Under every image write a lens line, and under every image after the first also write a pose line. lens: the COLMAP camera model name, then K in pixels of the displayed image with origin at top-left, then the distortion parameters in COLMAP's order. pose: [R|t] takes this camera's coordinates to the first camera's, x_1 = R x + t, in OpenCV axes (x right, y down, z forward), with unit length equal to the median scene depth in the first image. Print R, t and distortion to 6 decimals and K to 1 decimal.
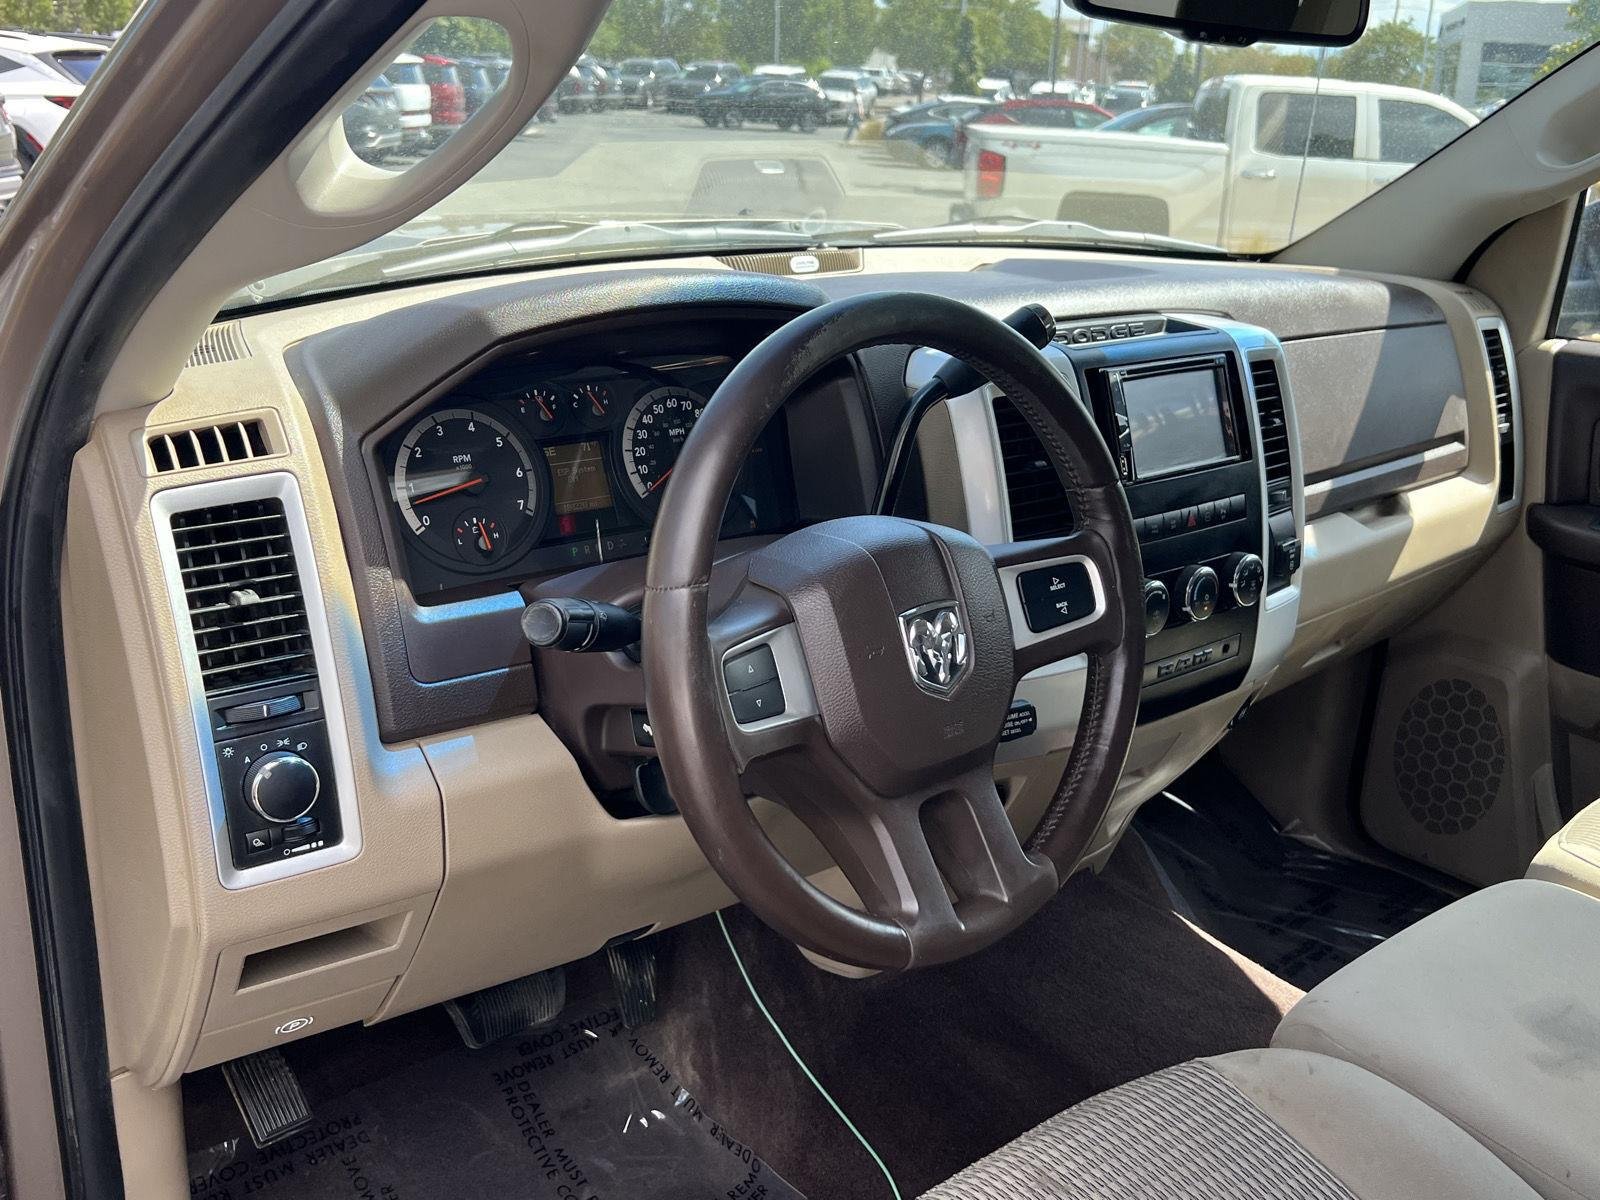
lens RADIAL K [[1545.9, 0, 795.1], [0, 1545.9, 606.3], [0, 0, 1]] dist [0.020474, 0.000000]
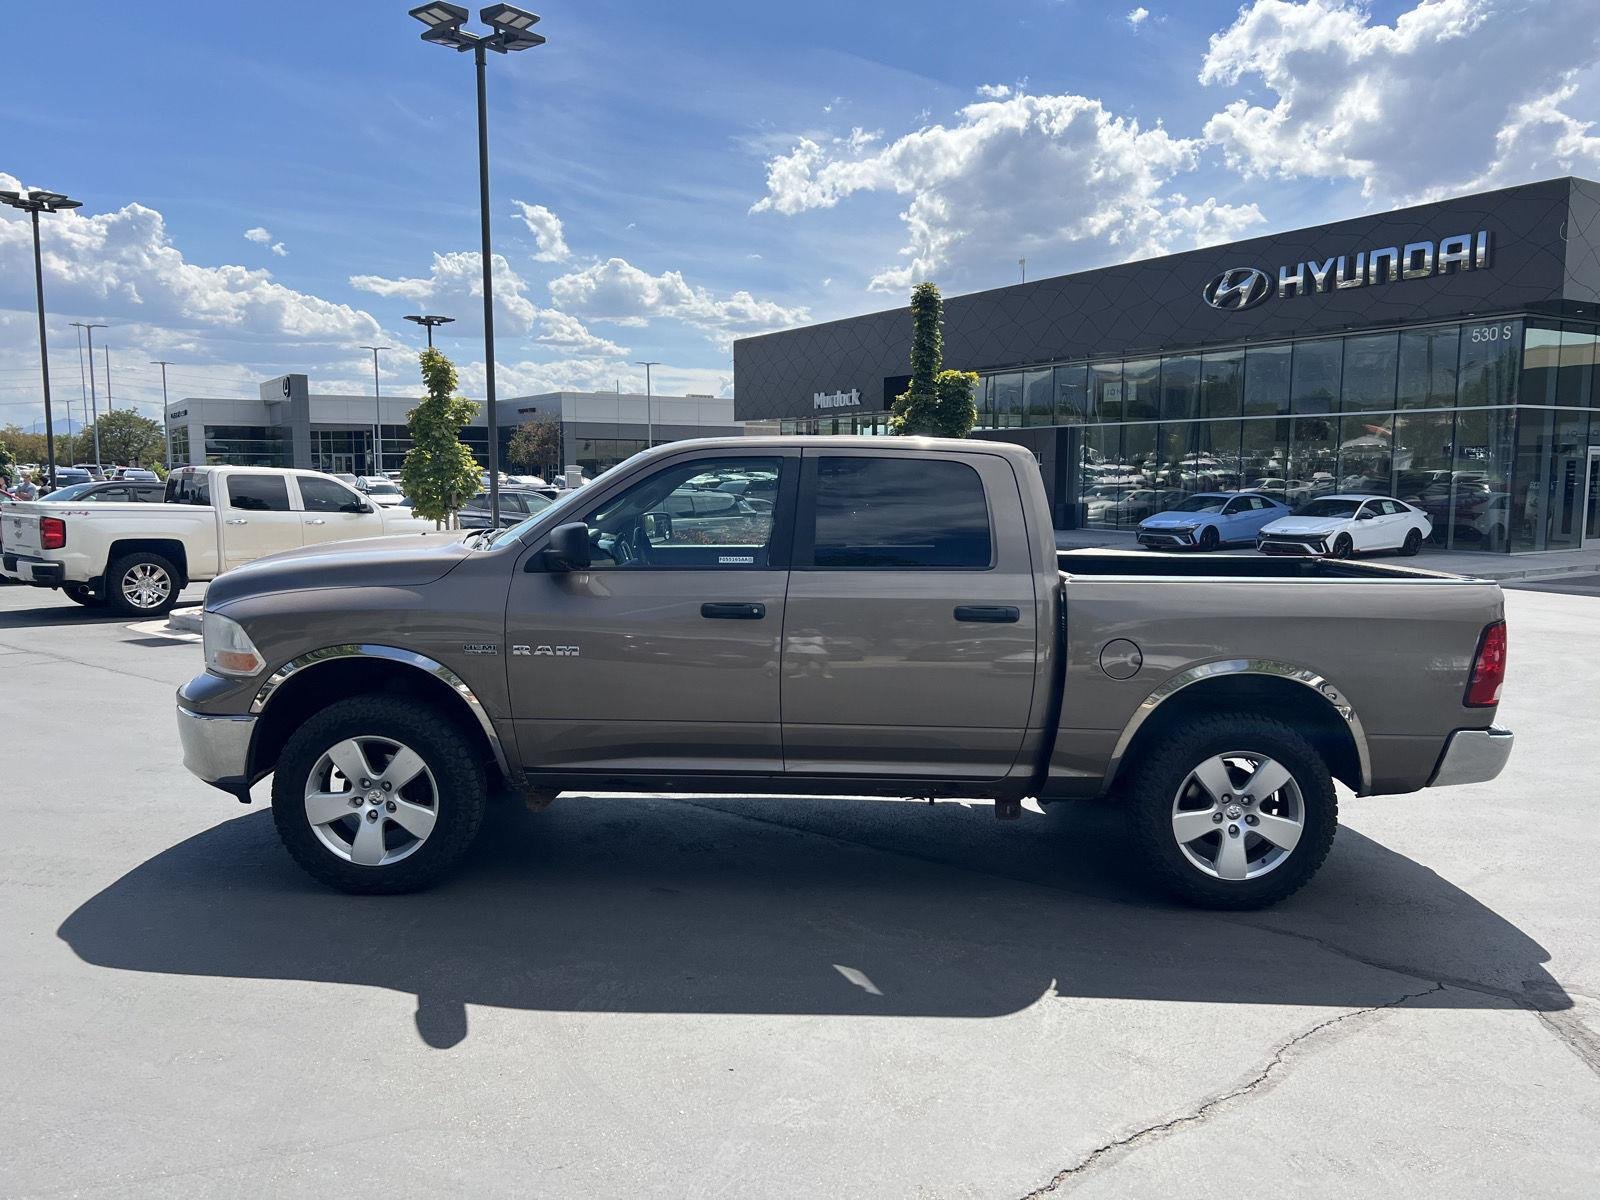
lens RADIAL K [[1217.3, 0, 784.8], [0, 1217.3, 602.8], [0, 0, 1]] dist [0.006094, 0.000516]
pose [[0.656204, -0.108459, 0.746748, -0.144105], [0.255740, 0.963014, -0.084862, 0.029996], [-0.709924, 0.246660, 0.659671, -0.118204]]
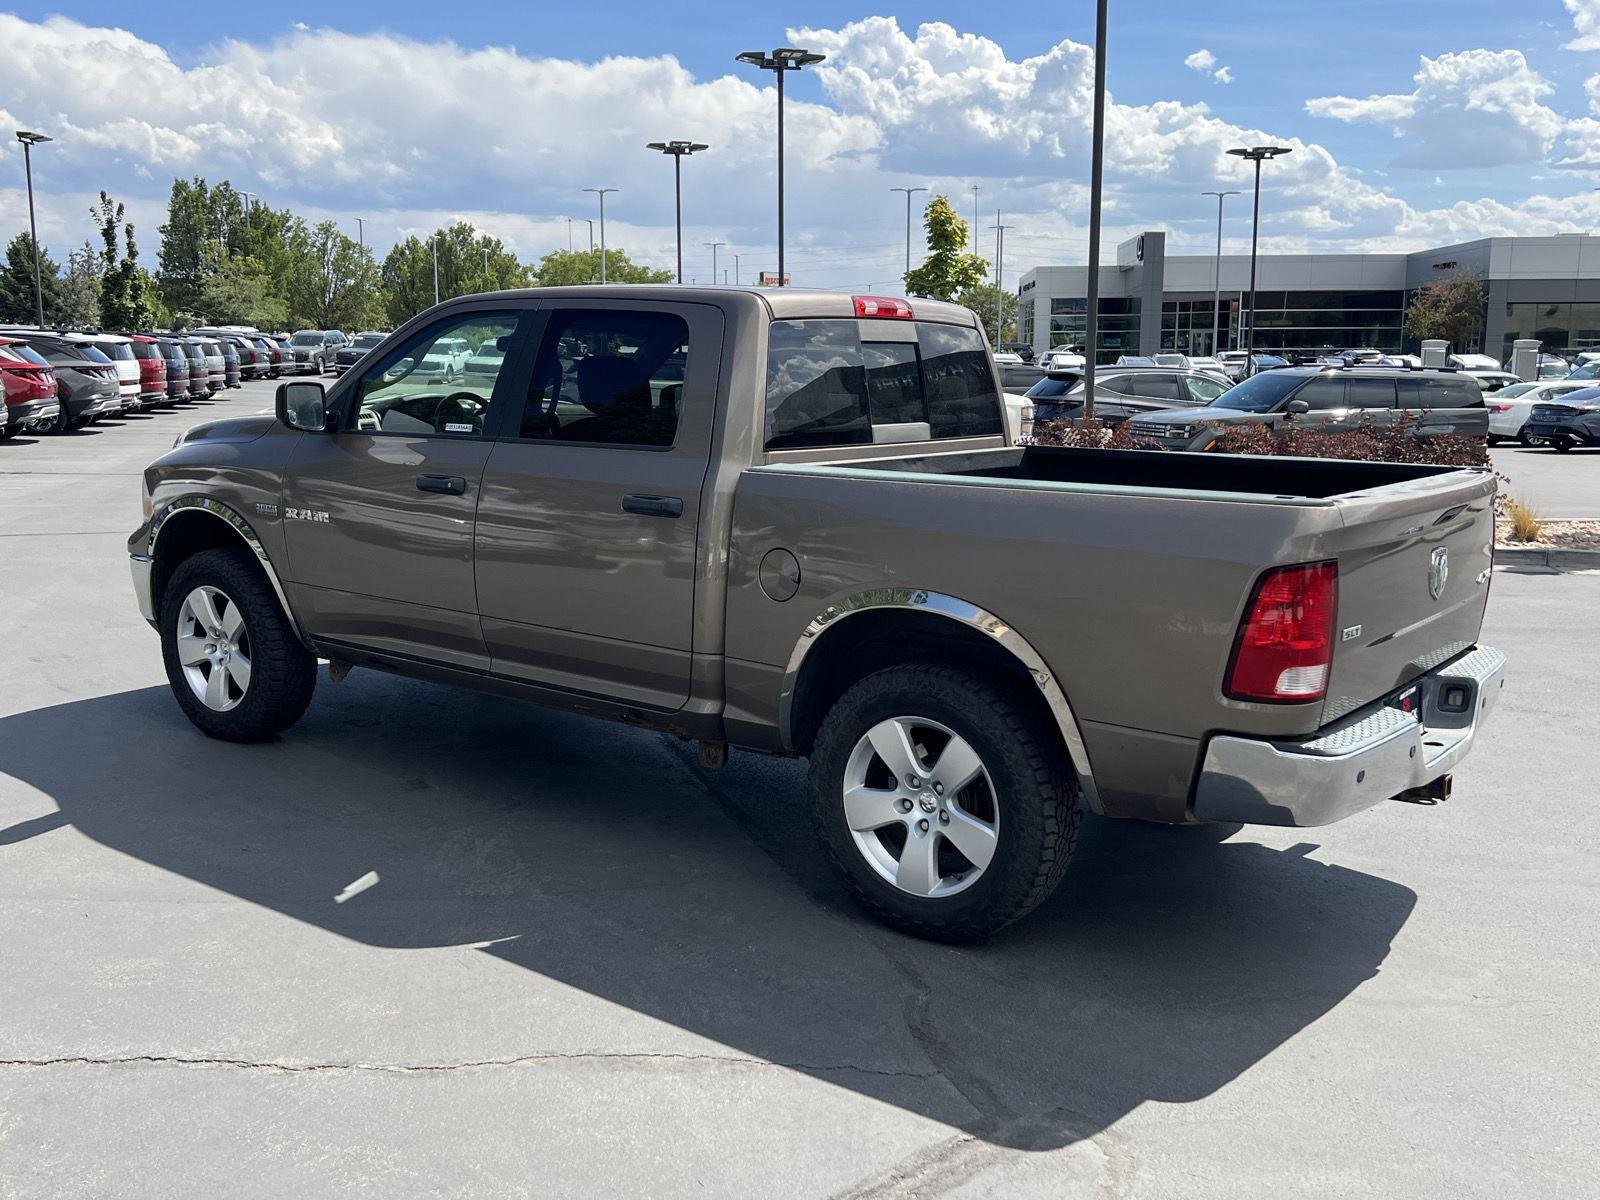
lens RADIAL K [[1545.9, 0, 790.0], [0, 1545.9, 595.7], [0, 0, 1]] dist [0.020474, 0.000000]
pose [[0.977891, -0.060629, 0.200131, 0.001146], [0.092369, 0.983856, -0.153282, 0.067838], [-0.187607, 0.168379, 0.967705, -0.207994]]
